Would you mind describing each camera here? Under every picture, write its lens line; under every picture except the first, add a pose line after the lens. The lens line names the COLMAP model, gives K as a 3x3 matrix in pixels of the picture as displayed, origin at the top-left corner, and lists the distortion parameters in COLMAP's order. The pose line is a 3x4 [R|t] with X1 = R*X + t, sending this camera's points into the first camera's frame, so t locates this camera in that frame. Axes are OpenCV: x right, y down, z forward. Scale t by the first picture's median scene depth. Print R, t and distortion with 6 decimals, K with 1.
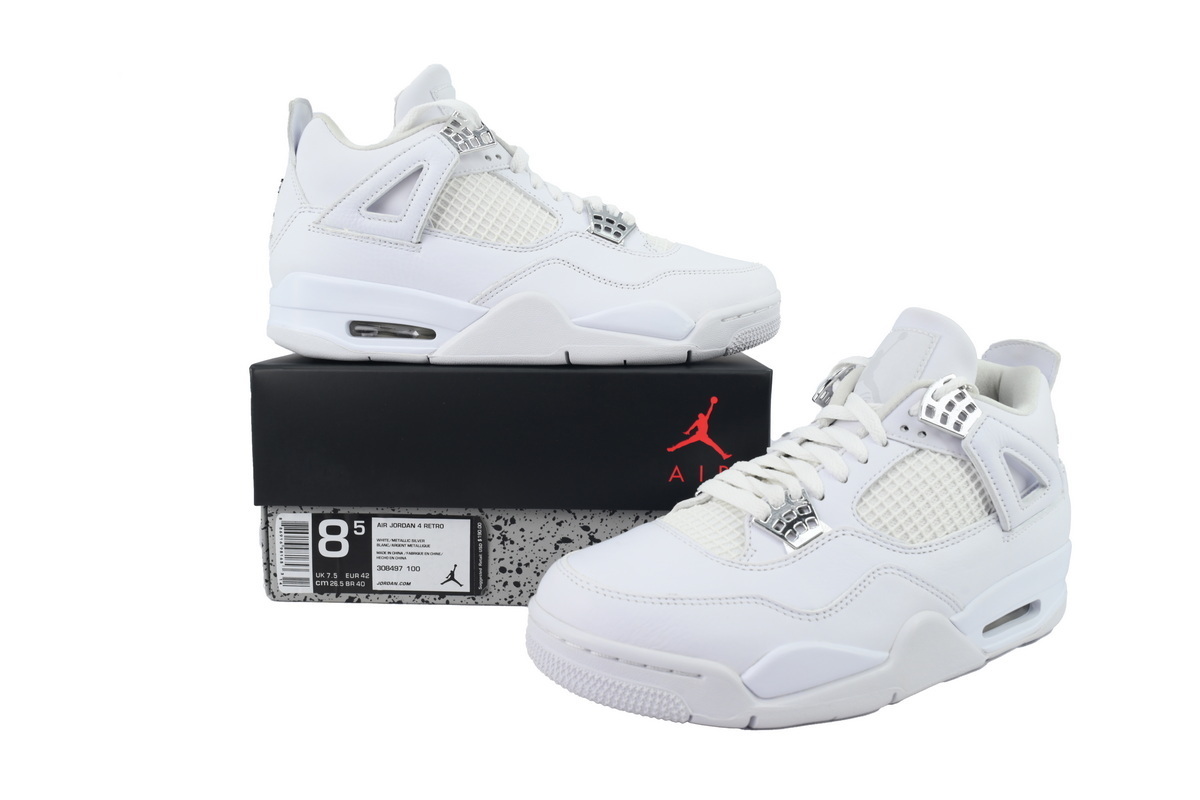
lens RADIAL K [[891.4, 0, 600.0], [0, 891.4, 400.0], [0, 0, 1]] dist [0.001999, -0.001459]
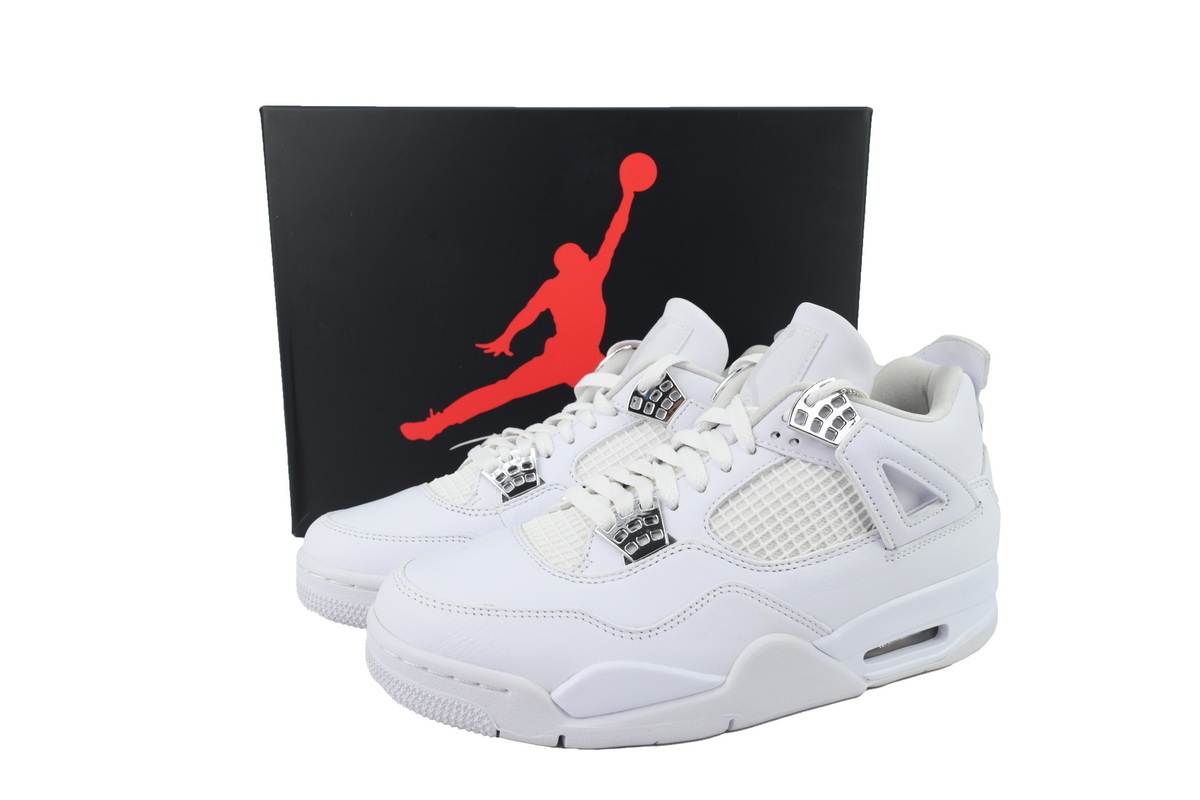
lens RADIAL K [[891.4, 0, 600.0], [0, 891.4, 400.0], [0, 0, 1]] dist [0.001999, -0.001459]
pose [[0.986987, 0.010984, -0.160423, 0.313269], [-0.007183, 0.999680, 0.024254, -0.025990], [0.160638, -0.022786, 0.986750, 0.058665]]
